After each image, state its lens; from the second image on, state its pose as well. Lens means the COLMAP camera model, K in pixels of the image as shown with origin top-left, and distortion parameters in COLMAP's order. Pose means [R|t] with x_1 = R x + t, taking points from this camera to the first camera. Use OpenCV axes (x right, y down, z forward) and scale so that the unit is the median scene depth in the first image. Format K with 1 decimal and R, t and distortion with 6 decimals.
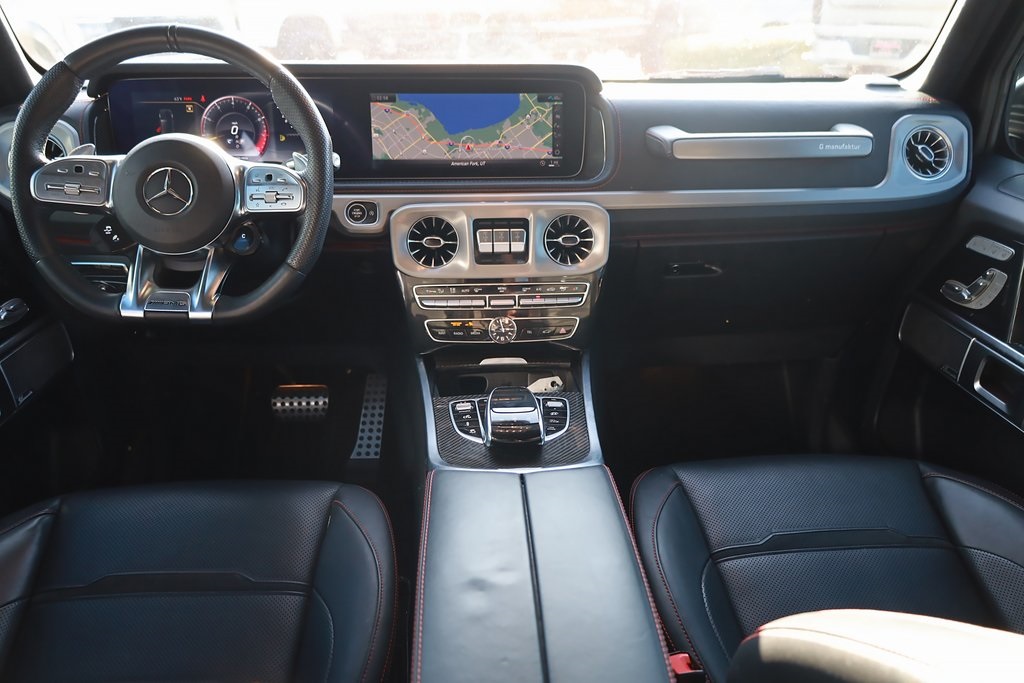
lens RADIAL K [[689.8, 0, 512.8], [0, 689.8, 350.7], [0, 0, 1]] dist [-0.016611, 0.000359]
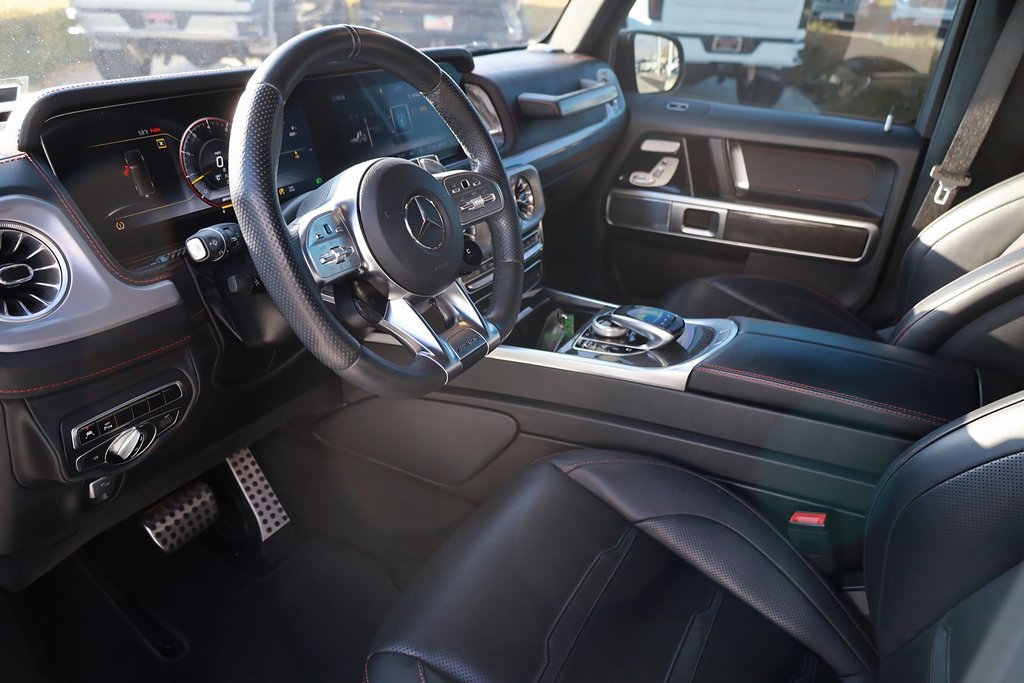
lens RADIAL K [[689.8, 0, 496.7], [0, 689.8, 353.3], [0, 0, 1]] dist [-0.016611, 0.000359]
pose [[0.538149, -0.388367, 0.748042, -0.915817], [0.357837, 0.908834, 0.214415, -0.188513], [-0.763118, 0.152291, 0.628060, 0.334836]]
